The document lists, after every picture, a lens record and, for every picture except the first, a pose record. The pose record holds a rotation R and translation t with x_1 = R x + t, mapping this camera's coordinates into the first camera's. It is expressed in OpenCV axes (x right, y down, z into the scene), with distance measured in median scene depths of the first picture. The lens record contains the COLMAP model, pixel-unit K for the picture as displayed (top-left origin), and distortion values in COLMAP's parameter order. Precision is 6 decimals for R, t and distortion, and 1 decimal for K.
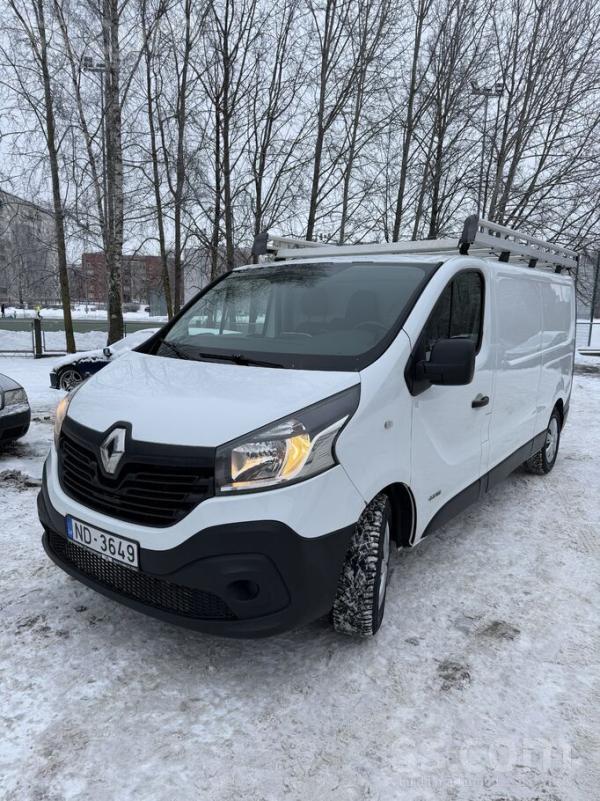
lens RADIAL K [[570.2, 0, 300.0], [0, 570.2, 400.5], [0, 0, 1]] dist [0.017351, -0.007817]
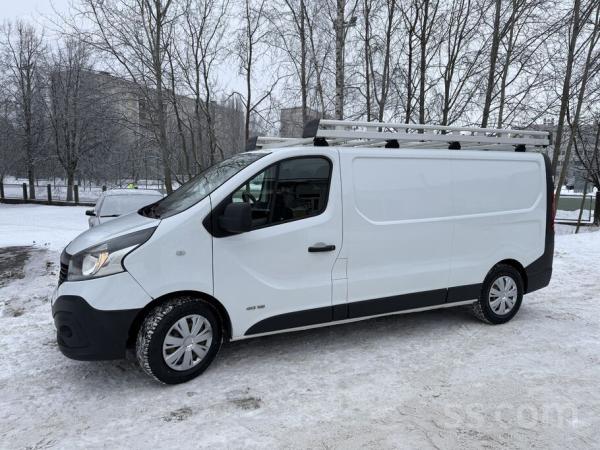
lens RADIAL K [[427.1, 0, 300.0], [0, 427.1, 225.0], [0, 0, 1]] dist [0.017351, -0.007817]
pose [[0.870892, 0.035932, -0.490159, 1.003625], [-0.067115, 0.996676, -0.046183, -0.004146], [0.486871, 0.073117, 0.870409, 0.096038]]
